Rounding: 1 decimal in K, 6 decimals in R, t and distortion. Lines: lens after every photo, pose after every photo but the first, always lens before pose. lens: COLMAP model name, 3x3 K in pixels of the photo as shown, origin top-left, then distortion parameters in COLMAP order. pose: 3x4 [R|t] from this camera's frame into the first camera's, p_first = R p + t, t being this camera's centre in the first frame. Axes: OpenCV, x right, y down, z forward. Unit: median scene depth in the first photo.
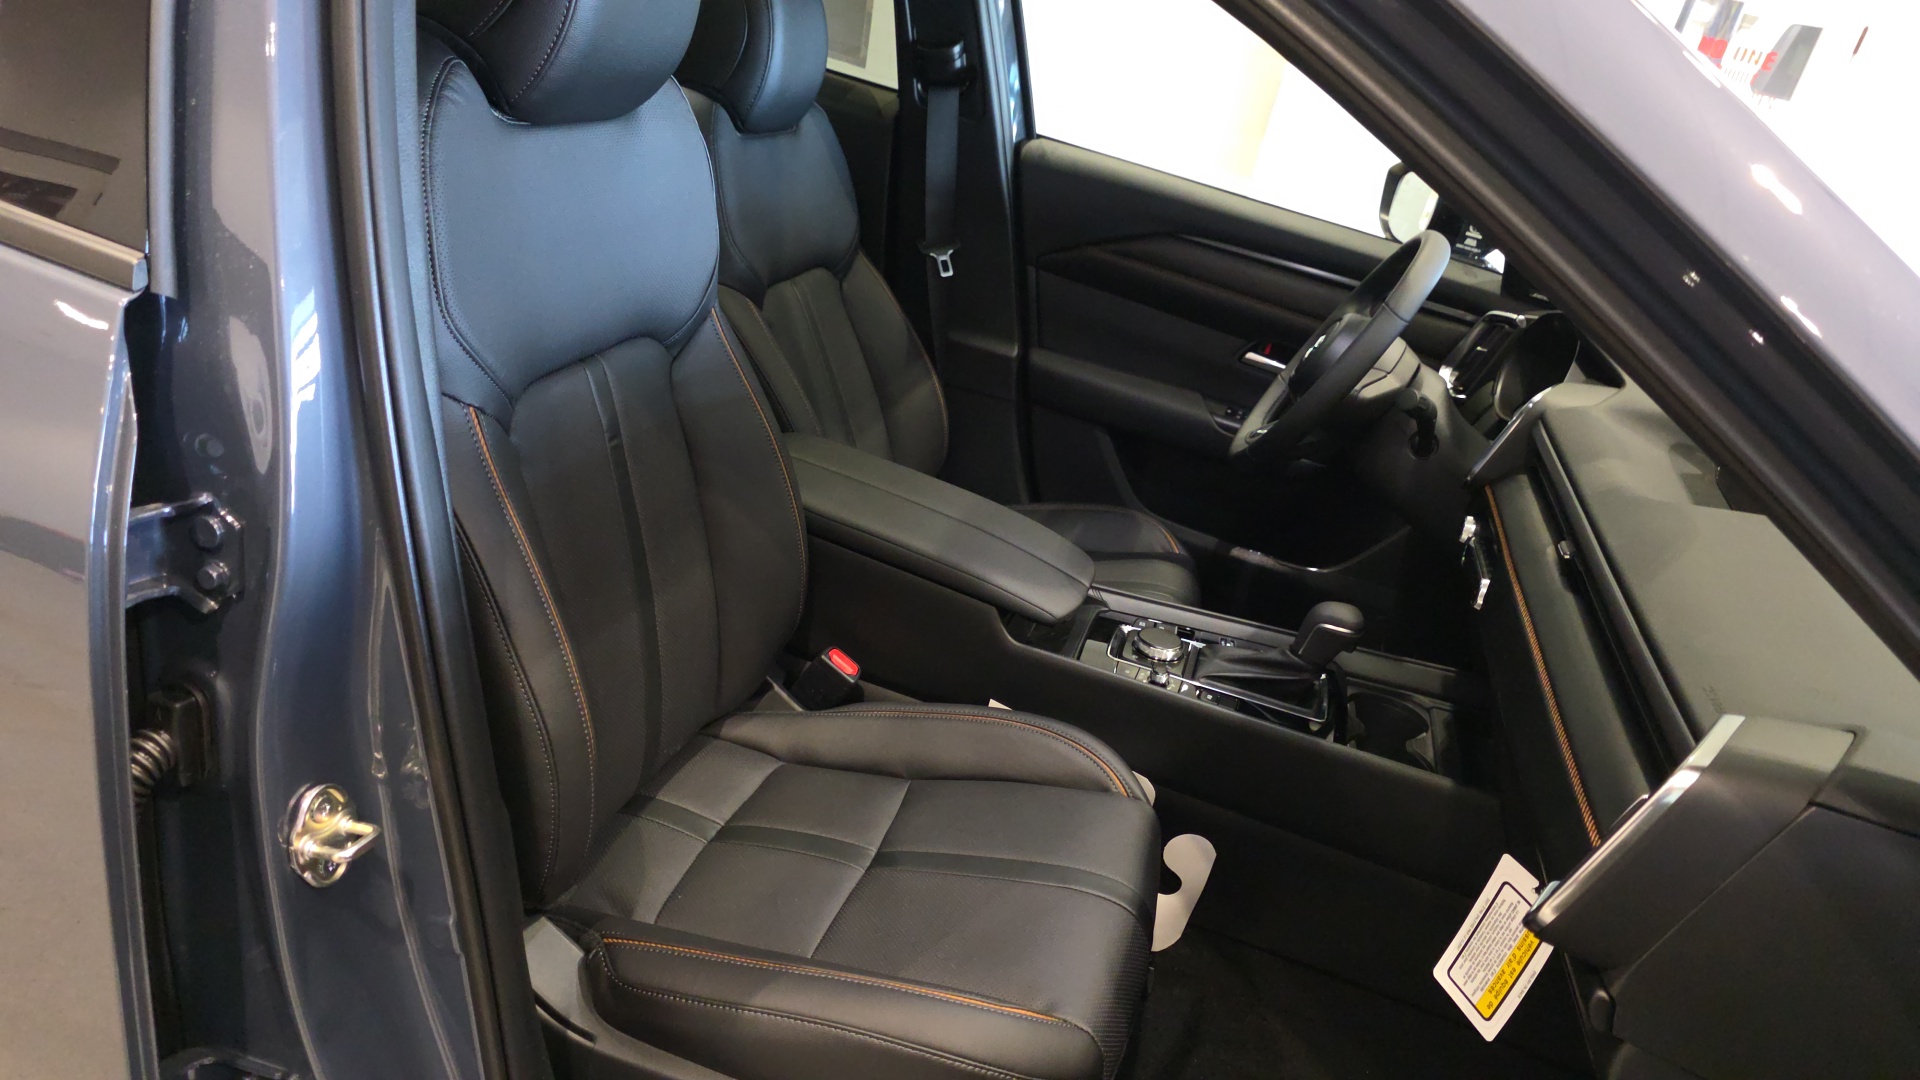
lens RADIAL K [[1291.3, 0, 944.4], [0, 1291.3, 544.9], [0, 0, 1]] dist [0.025224, -0.026215]
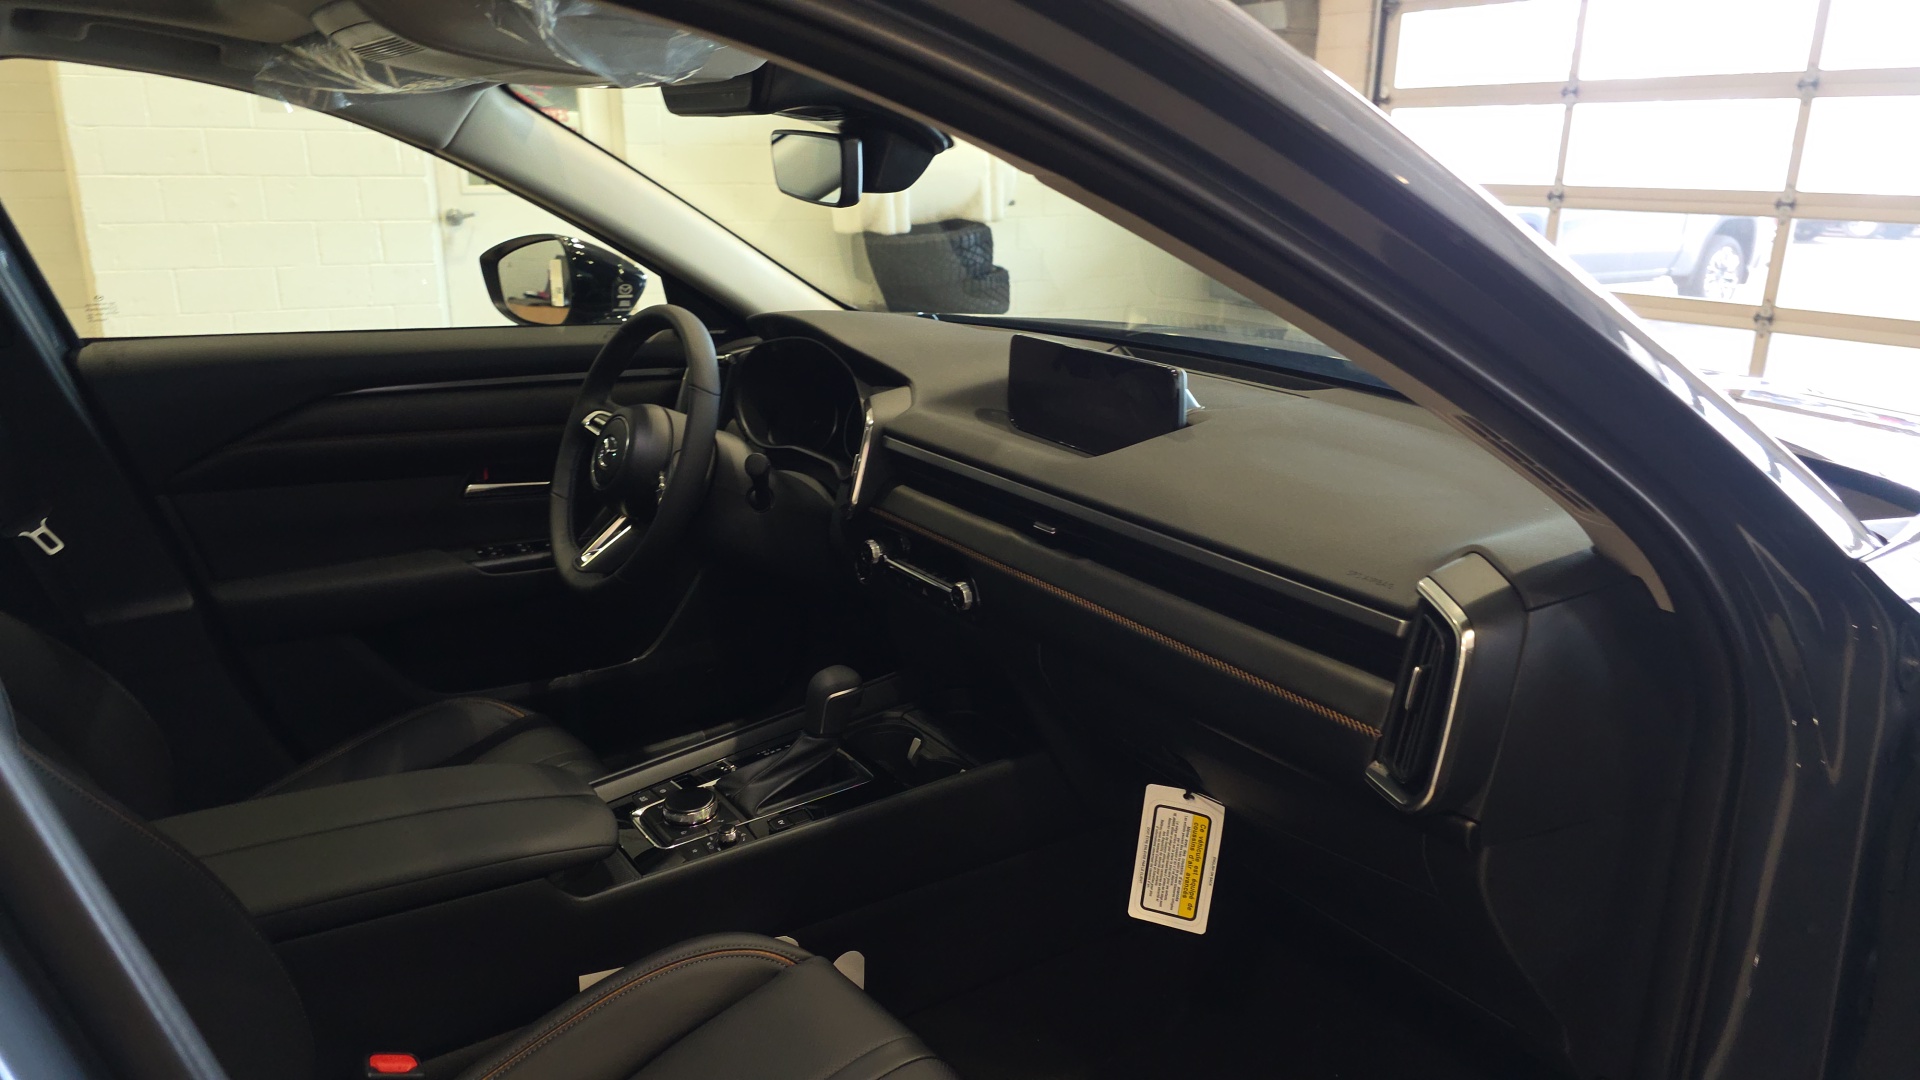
lens RADIAL K [[1291.3, 0, 966.0], [0, 1291.3, 534.3], [0, 0, 1]] dist [0.025224, -0.026215]
pose [[0.617175, -0.414064, 0.669063, -0.181997], [0.437546, 0.887340, 0.145536, -0.104743], [-0.653948, 0.202925, 0.728817, 0.126325]]
